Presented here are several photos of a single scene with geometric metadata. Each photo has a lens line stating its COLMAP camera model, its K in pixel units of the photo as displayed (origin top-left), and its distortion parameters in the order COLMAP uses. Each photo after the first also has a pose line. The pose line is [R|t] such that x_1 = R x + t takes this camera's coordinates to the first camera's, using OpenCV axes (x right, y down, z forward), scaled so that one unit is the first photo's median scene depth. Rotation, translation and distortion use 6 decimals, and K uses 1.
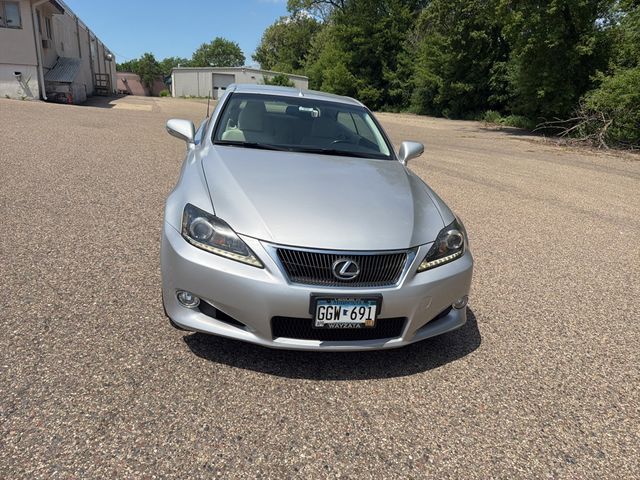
lens RADIAL K [[449.4, 0, 320.7], [0, 449.4, 242.8], [0, 0, 1]] dist [0.031301, -0.041722]
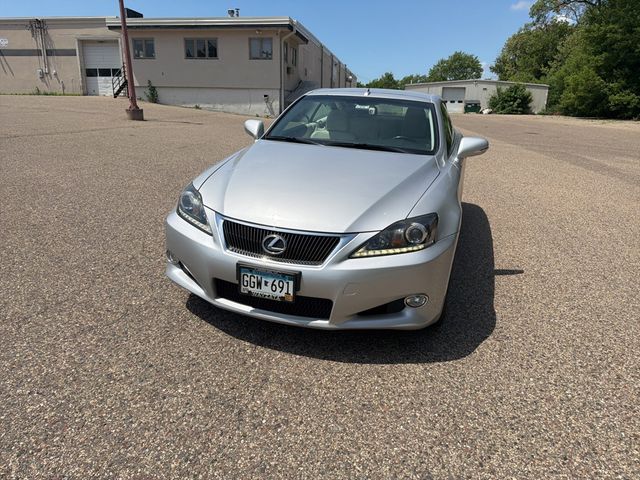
lens RADIAL K [[449.4, 0, 322.2], [0, 449.4, 238.2], [0, 0, 1]] dist [0.031301, -0.041722]
pose [[0.881372, 0.096978, -0.462362, 0.067899], [-0.115111, 0.993291, -0.011093, 0.004463], [0.458184, 0.063000, 0.886622, 0.009676]]
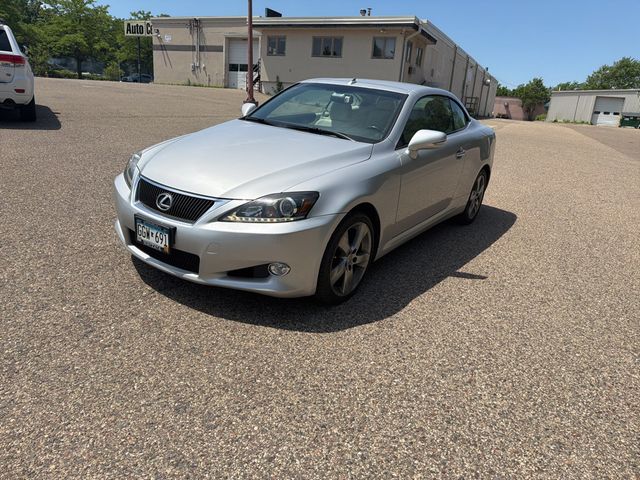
lens RADIAL K [[449.4, 0, 322.4], [0, 449.4, 242.4], [0, 0, 1]] dist [0.031301, -0.041722]
pose [[0.707959, 0.206105, -0.675511, 0.126675], [-0.241417, 0.969478, 0.042783, 0.000993], [0.663711, 0.132791, 0.736108, 0.040272]]
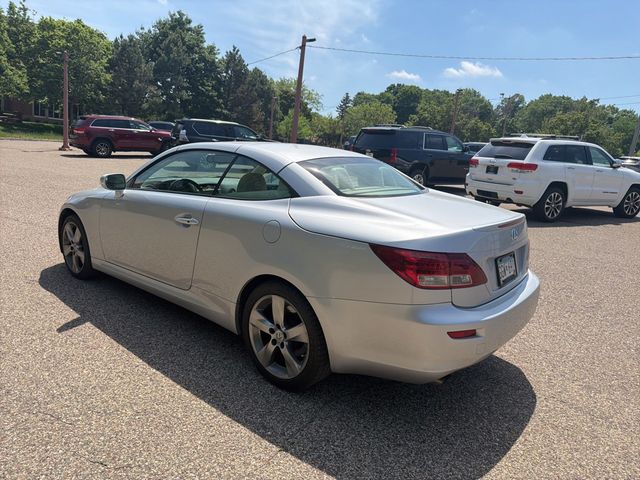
lens RADIAL K [[449.4, 0, 320.7], [0, 449.4, 237.7], [0, 0, 1]] dist [0.031301, -0.041722]
pose [[-0.759267, -0.012767, -0.650654, 0.088791], [-0.325499, 0.873212, 0.362700, -0.107611], [0.563528, 0.487173, -0.667157, 0.353000]]
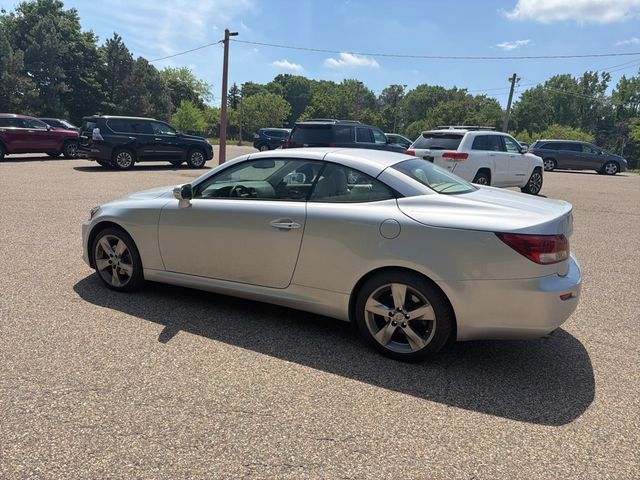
lens RADIAL K [[449.4, 0, 321.1], [0, 449.4, 241.8], [0, 0, 1]] dist [0.031301, -0.041722]
pose [[-0.589378, 0.060839, -0.805564, 0.148481], [-0.333977, 0.889609, 0.311536, -0.093153], [0.735590, 0.452652, -0.503997, 0.319119]]
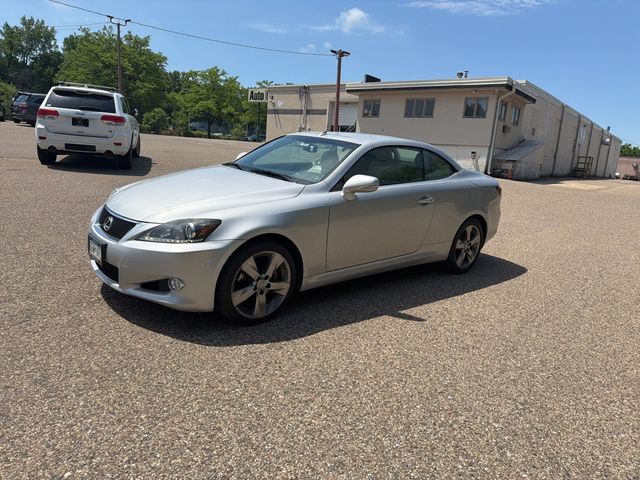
lens RADIAL K [[449.4, 0, 321.9], [0, 449.4, 234.5], [0, 0, 1]] dist [0.031301, -0.041722]
pose [[0.518632, 0.142204, -0.843089, 0.177734], [-0.304073, 0.952282, -0.026432, -0.008696], [0.799100, 0.270069, 0.537124, 0.079217]]
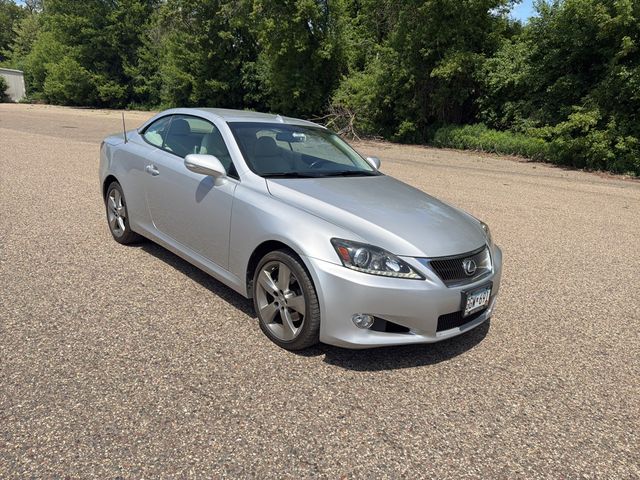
lens RADIAL K [[449.4, 0, 319.5], [0, 449.4, 245.2], [0, 0, 1]] dist [0.031301, -0.041722]
pose [[0.850206, -0.175168, 0.496454, -0.098095], [0.167510, 0.984023, 0.060330, -0.016014], [-0.499090, 0.031868, 0.865964, 0.008726]]
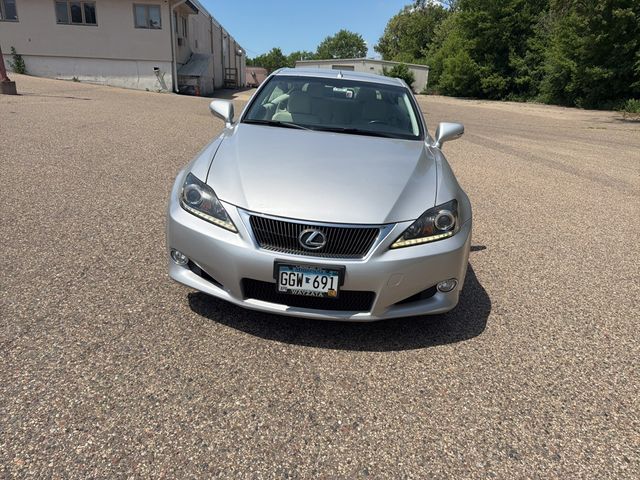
lens RADIAL K [[449.4, 0, 322.0], [0, 449.4, 241.4], [0, 0, 1]] dist [0.031301, -0.041722]
pose [[0.968025, 0.067685, -0.241550, 0.033863], [-0.064170, 0.997688, 0.022398, 0.004179], [0.242508, -0.006182, 0.970130, 0.000272]]
